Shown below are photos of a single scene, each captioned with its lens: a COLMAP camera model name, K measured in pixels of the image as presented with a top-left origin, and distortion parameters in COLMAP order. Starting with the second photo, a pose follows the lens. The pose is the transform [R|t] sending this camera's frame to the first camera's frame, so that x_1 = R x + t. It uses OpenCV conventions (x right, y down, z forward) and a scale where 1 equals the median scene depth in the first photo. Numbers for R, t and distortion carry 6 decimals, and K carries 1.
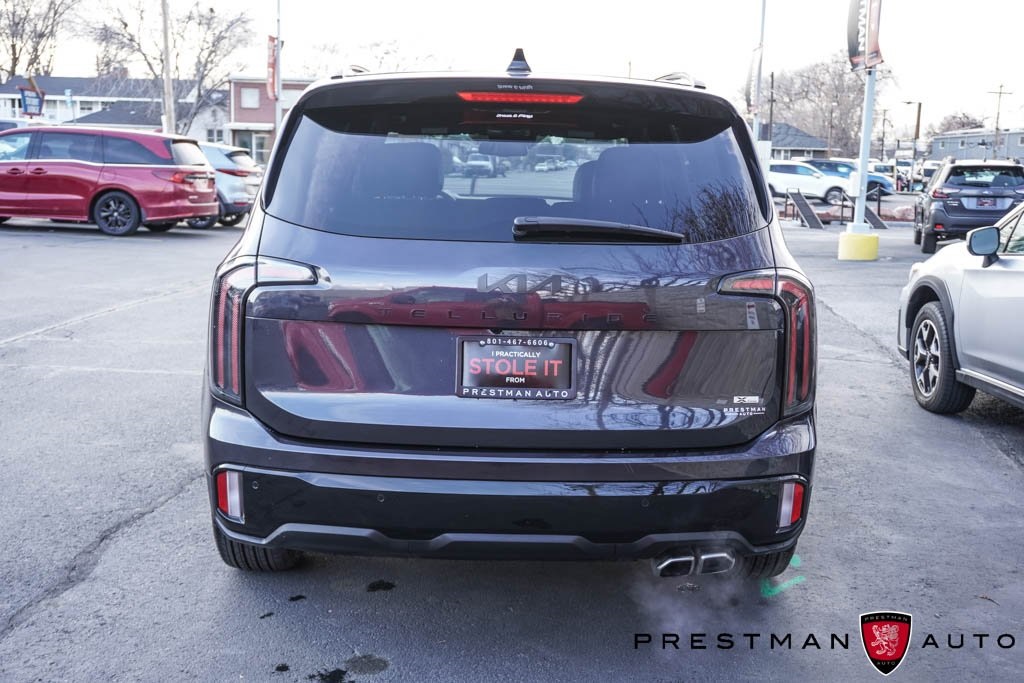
lens RADIAL K [[1105.2, 0, 518.0], [0, 1105.2, 342.3], [0, 0, 1]] dist [-0.009381, 0.000000]
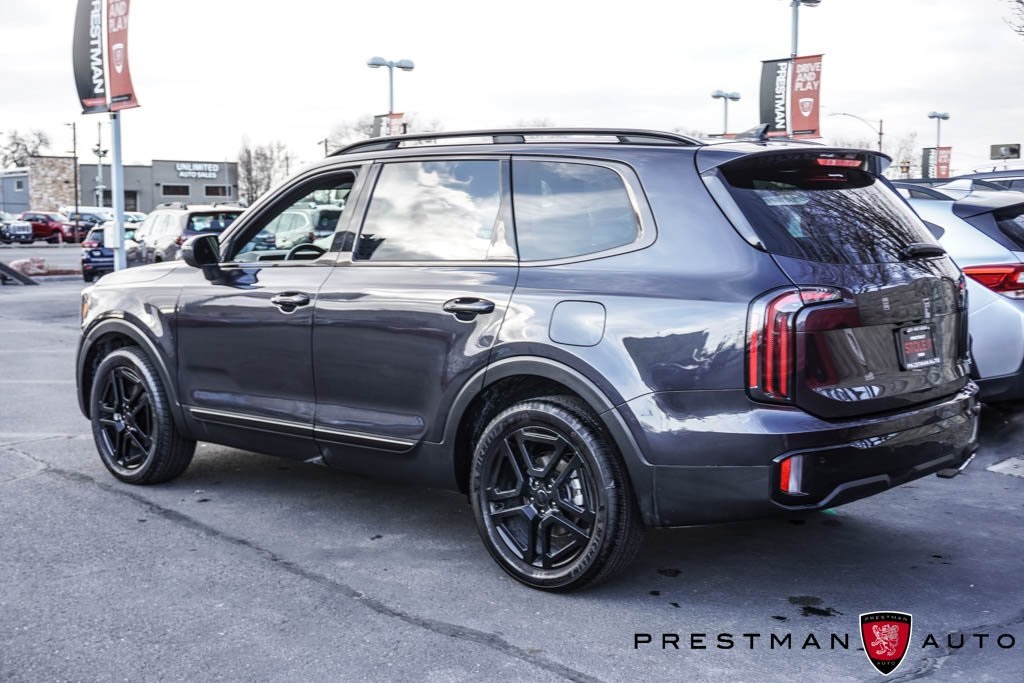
lens RADIAL K [[1249.9, 0, 520.6], [0, 1249.9, 330.1], [0, 0, 1]] dist [0.023114, 0.000000]
pose [[0.678169, -0.093365, 0.728951, -1.285588], [0.141144, 0.989979, -0.004514, -0.054312], [-0.721225, 0.105949, 0.684551, 0.195127]]
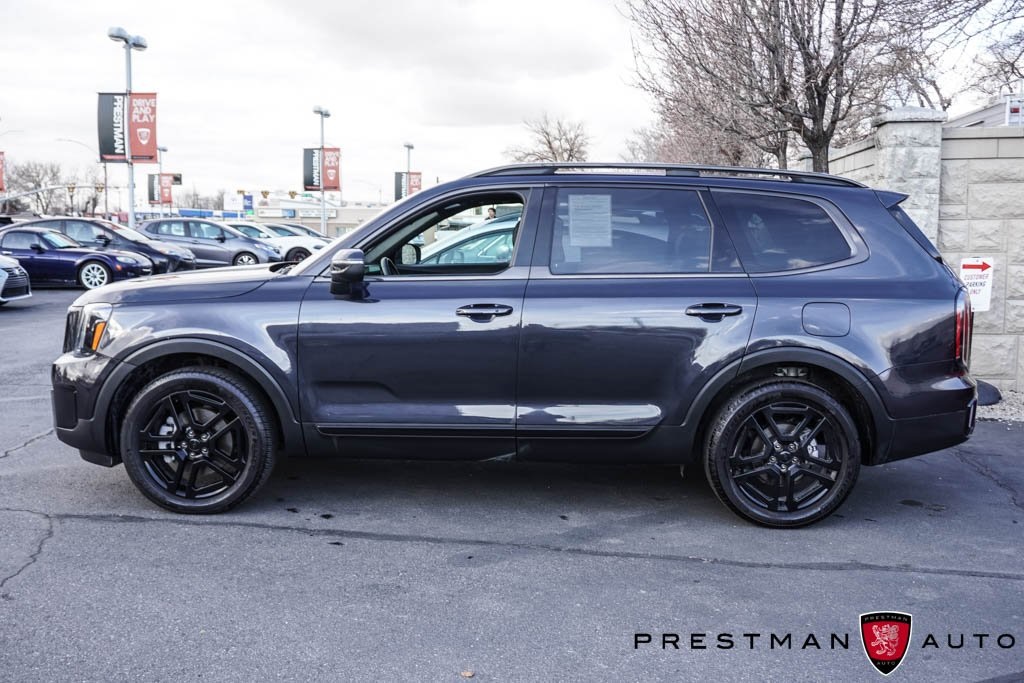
lens RADIAL K [[1005.3, 0, 504.8], [0, 1005.3, 345.5], [0, 0, 1]] dist [-0.022906, 0.000000]
pose [[0.044086, -0.134761, 0.989897, -1.677856], [0.151835, 0.980253, 0.126686, -0.267142], [-0.987422, 0.144716, 0.063677, 1.413537]]
